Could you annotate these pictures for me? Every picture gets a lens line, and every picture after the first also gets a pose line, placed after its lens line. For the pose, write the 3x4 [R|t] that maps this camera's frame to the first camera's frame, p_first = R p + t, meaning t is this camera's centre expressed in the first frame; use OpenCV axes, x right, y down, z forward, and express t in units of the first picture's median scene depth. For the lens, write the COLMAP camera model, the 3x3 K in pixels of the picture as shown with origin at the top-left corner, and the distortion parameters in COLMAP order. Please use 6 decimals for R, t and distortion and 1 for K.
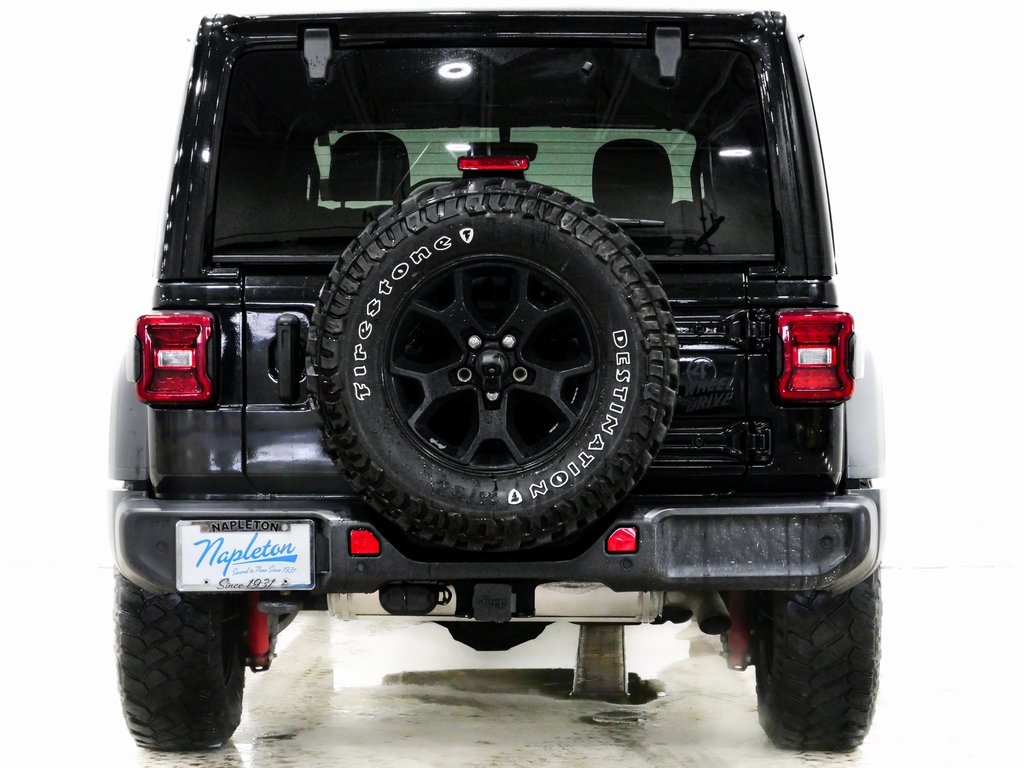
lens RADIAL K [[2705.1, 0, 545.2], [0, 2705.1, 429.7], [0, 0, 1]] dist [0.002878, 0.000000]
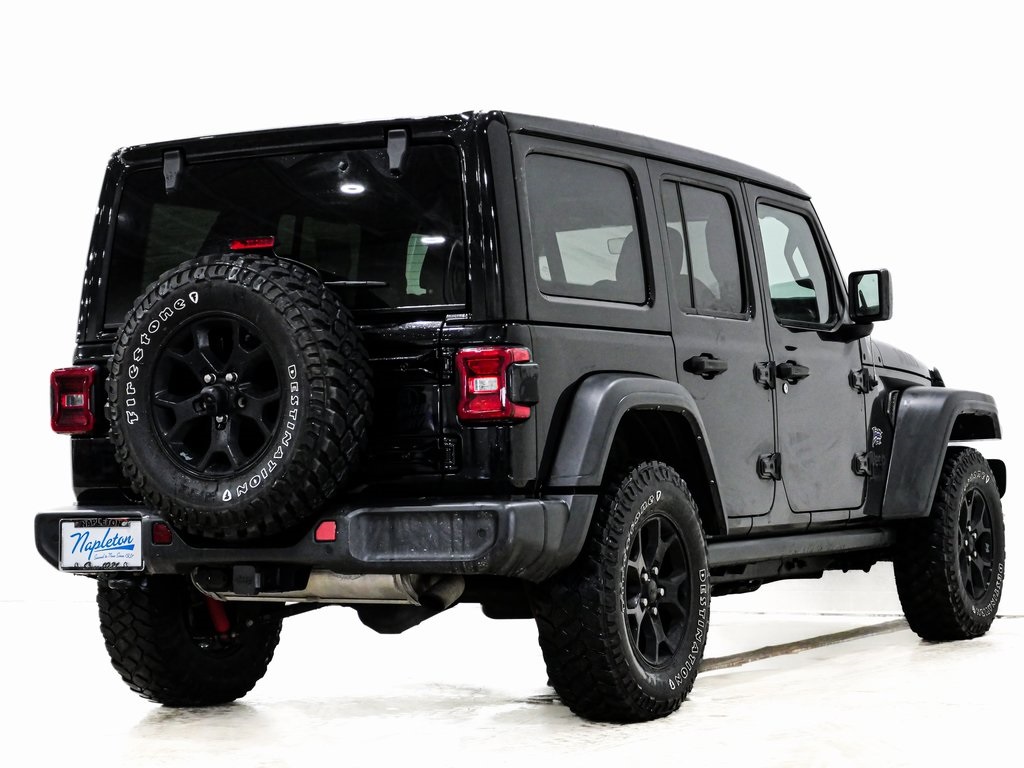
lens RADIAL K [[2468.2, 0, 518.2], [0, 2468.2, 364.6], [0, 0, 1]] dist [0.076435, 0.000000]
pose [[0.876598, -0.034584, -0.479978, 0.684138], [-0.003089, 0.996989, -0.077478, 0.053649], [0.481213, 0.069400, 0.873852, 0.023294]]
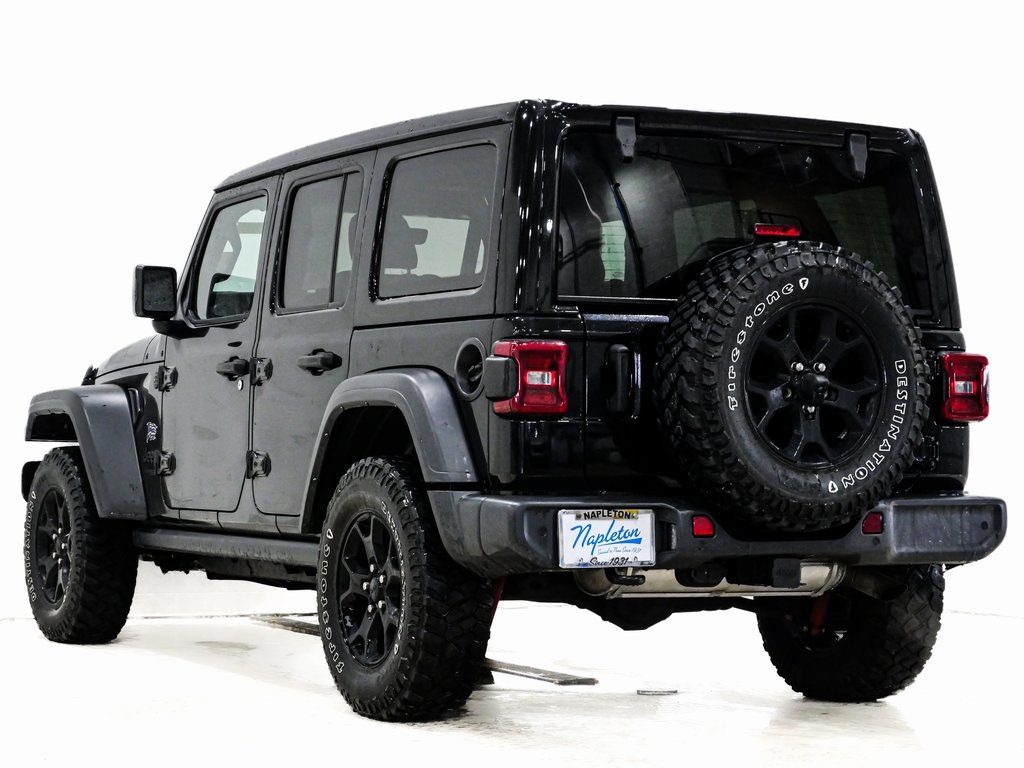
lens RADIAL K [[2551.5, 0, 509.7], [0, 2551.5, 387.7], [0, 0, 1]] dist [0.072031, 0.000000]
pose [[0.885392, 0.020369, 0.464399, -0.712864], [0.012249, 0.997670, -0.067112, 0.057301], [-0.464684, 0.065109, 0.883080, -0.006203]]
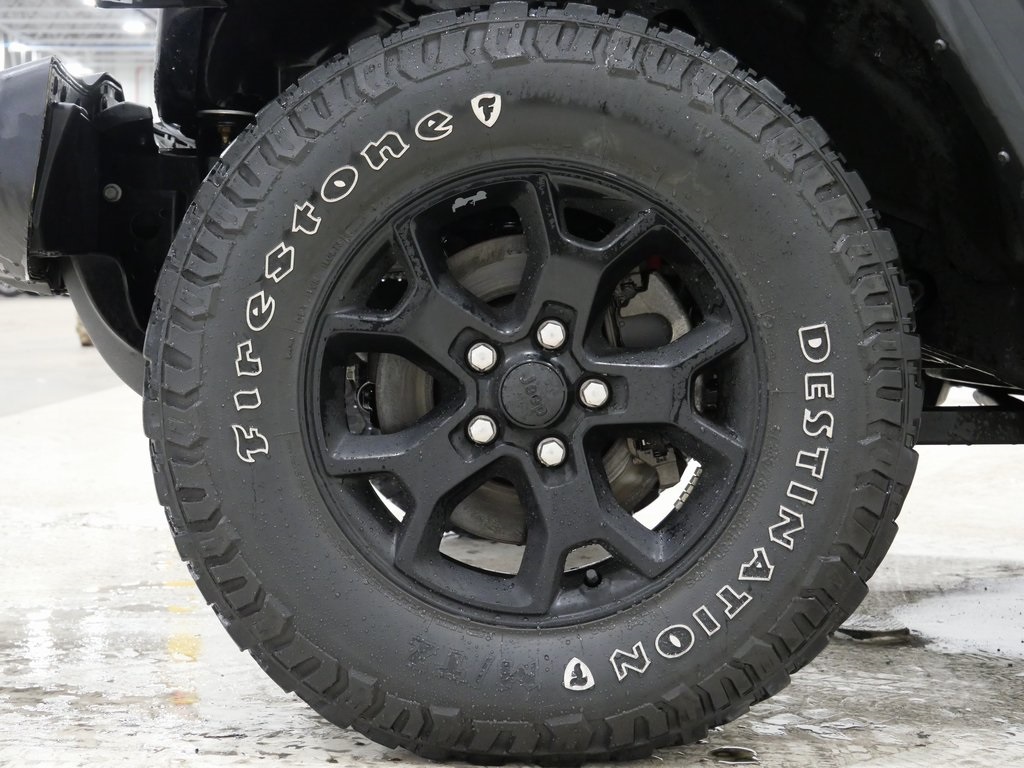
lens RADIAL K [[1794.6, 0, 519.6], [0, 1794.6, 380.2], [0, 0, 1]] dist [-0.021696, 0.000000]
pose [[0.999631, 0.022374, 0.015405, -0.026959], [-0.022347, 0.999748, -0.001918, -0.025354], [-0.015444, 0.001573, 0.999879, 0.692573]]
